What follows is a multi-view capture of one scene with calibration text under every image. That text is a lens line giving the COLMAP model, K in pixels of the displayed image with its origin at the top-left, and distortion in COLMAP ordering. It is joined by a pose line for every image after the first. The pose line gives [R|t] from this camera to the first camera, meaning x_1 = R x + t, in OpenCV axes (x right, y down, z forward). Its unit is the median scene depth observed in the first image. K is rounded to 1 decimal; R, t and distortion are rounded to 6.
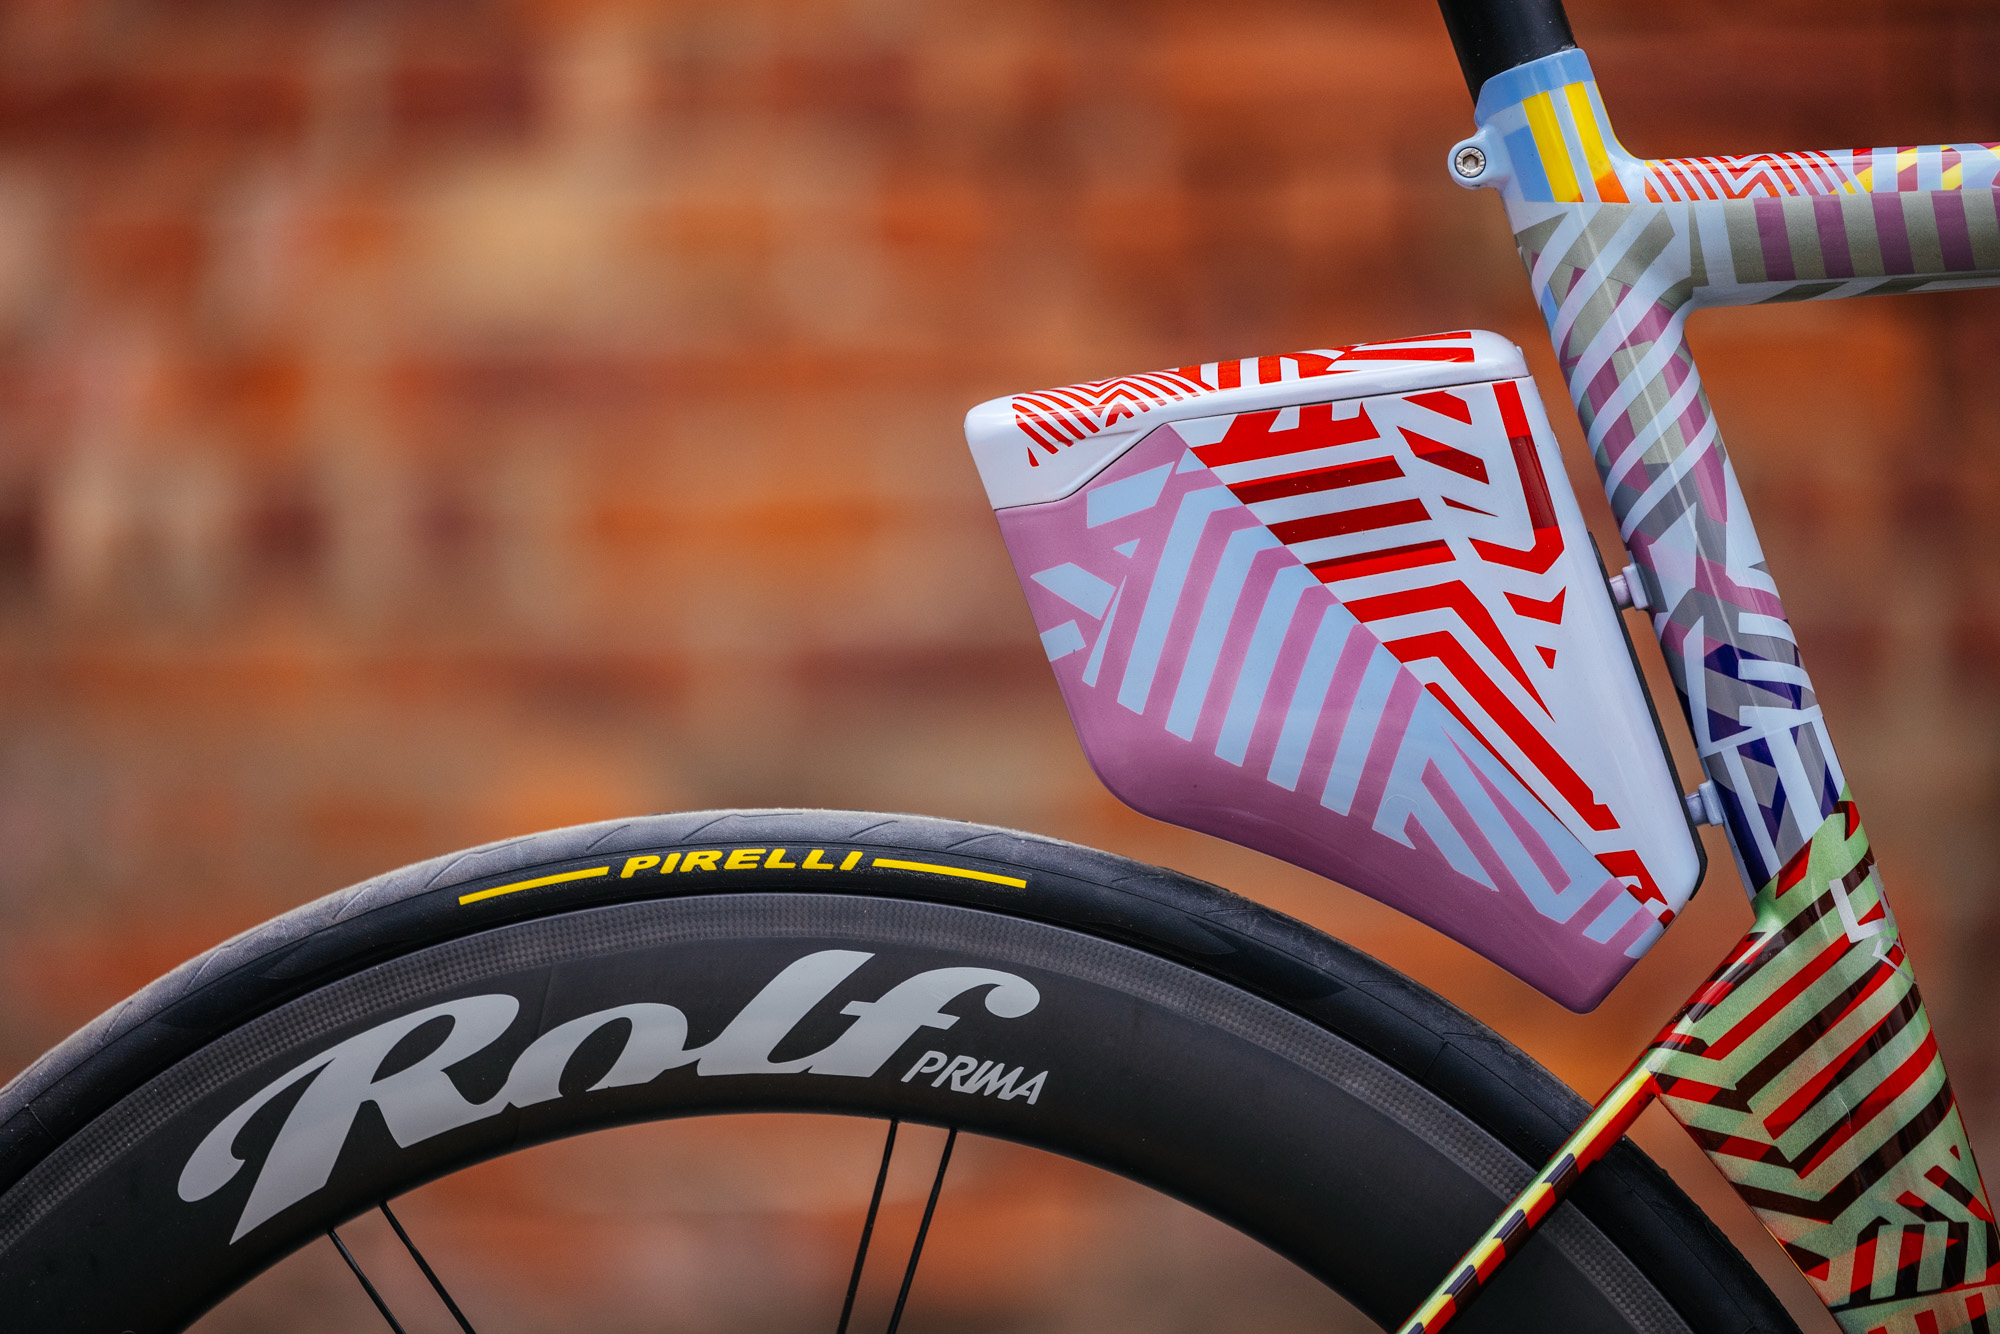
lens RADIAL K [[11884.0, 0, 1000.0], [0, 11884.0, 667.0], [0, 0, 1]] dist [0.433305, -27.215007]
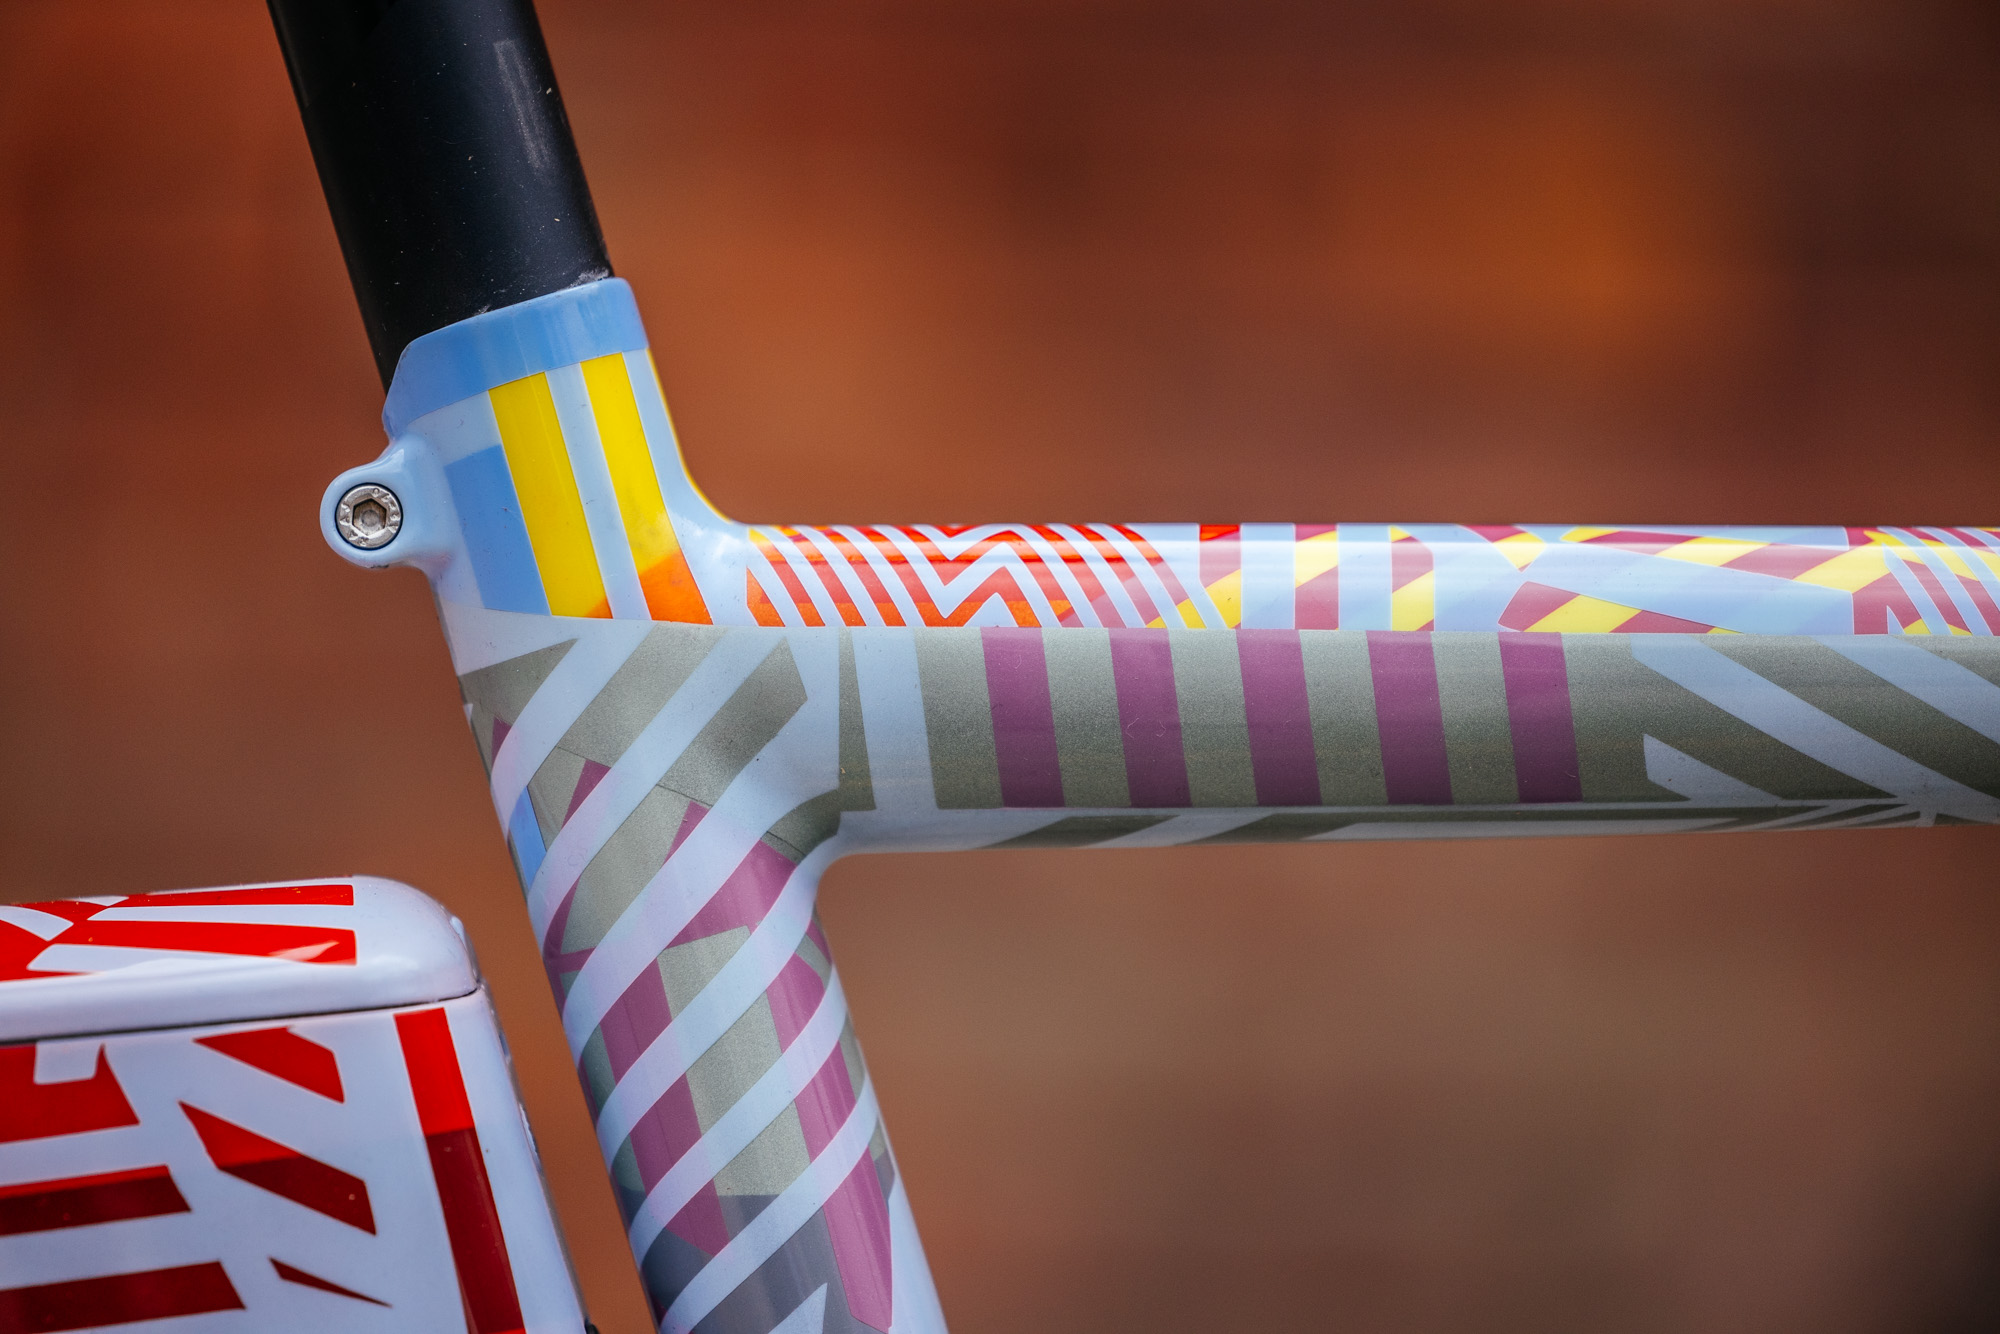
lens RADIAL K [[11551.3, 0, 1000.0], [0, 11551.3, 667.0], [0, 0, 1]] dist [0.164939, -6.282391]
pose [[0.995080, 0.045345, 0.088093, 0.024843], [-0.046091, 0.998916, 0.006456, -0.040753], [-0.087704, -0.010484, 0.996091, 0.556297]]
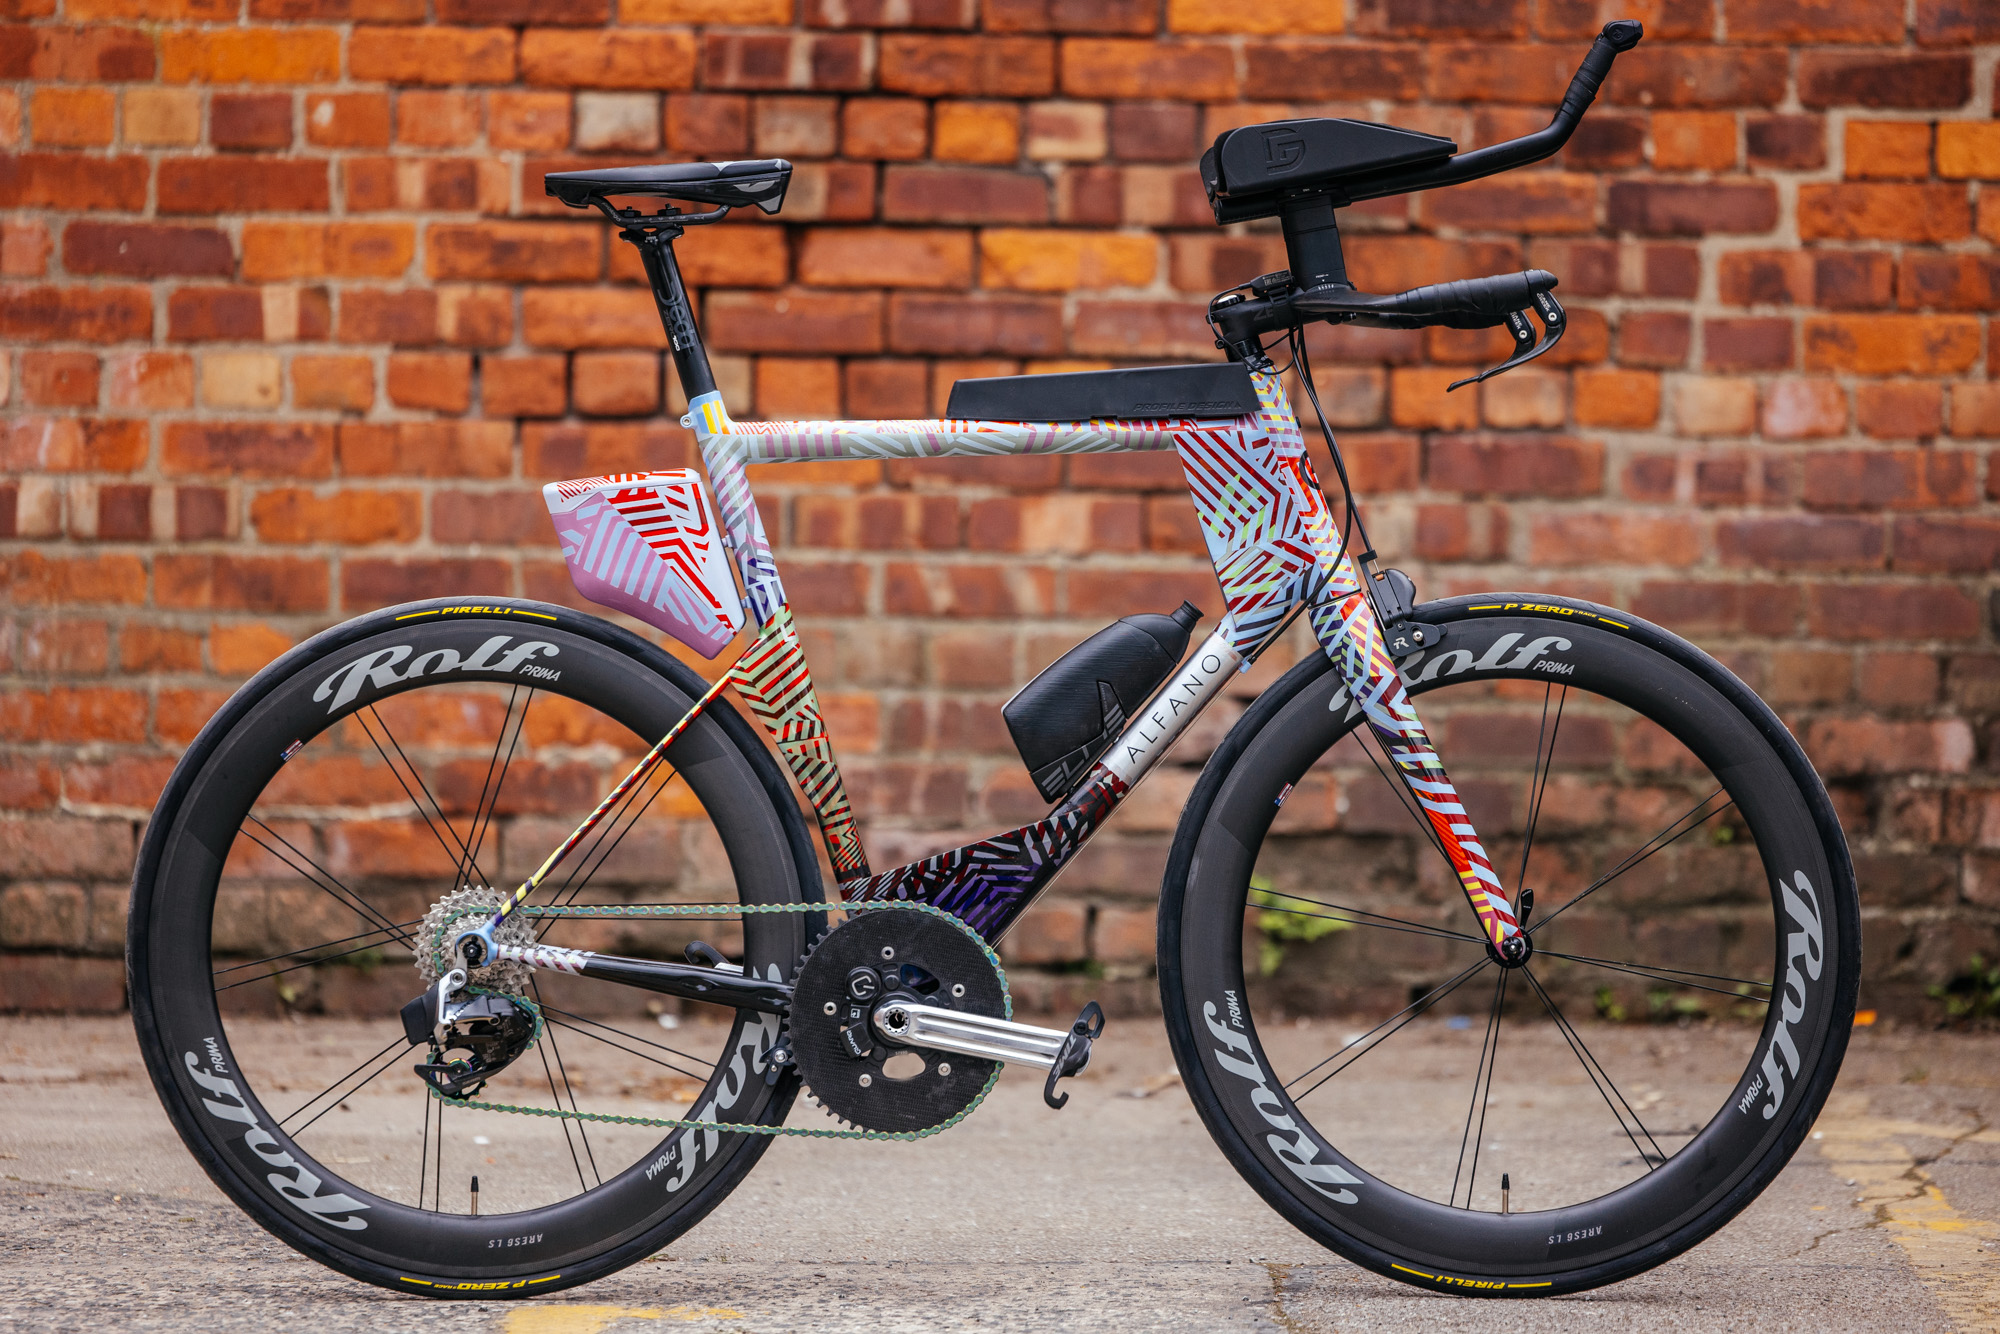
lens RADIAL K [[11942.3, 0, 1000.0], [0, 11942.3, 667.0], [0, 0, 1]] dist [0.153658, 1.128167]
pose [[0.997040, 0.031145, 0.070299, -0.117437], [-0.031111, 0.999515, -0.001577, 0.034390], [-0.070314, -0.000615, 0.997525, -2.606441]]
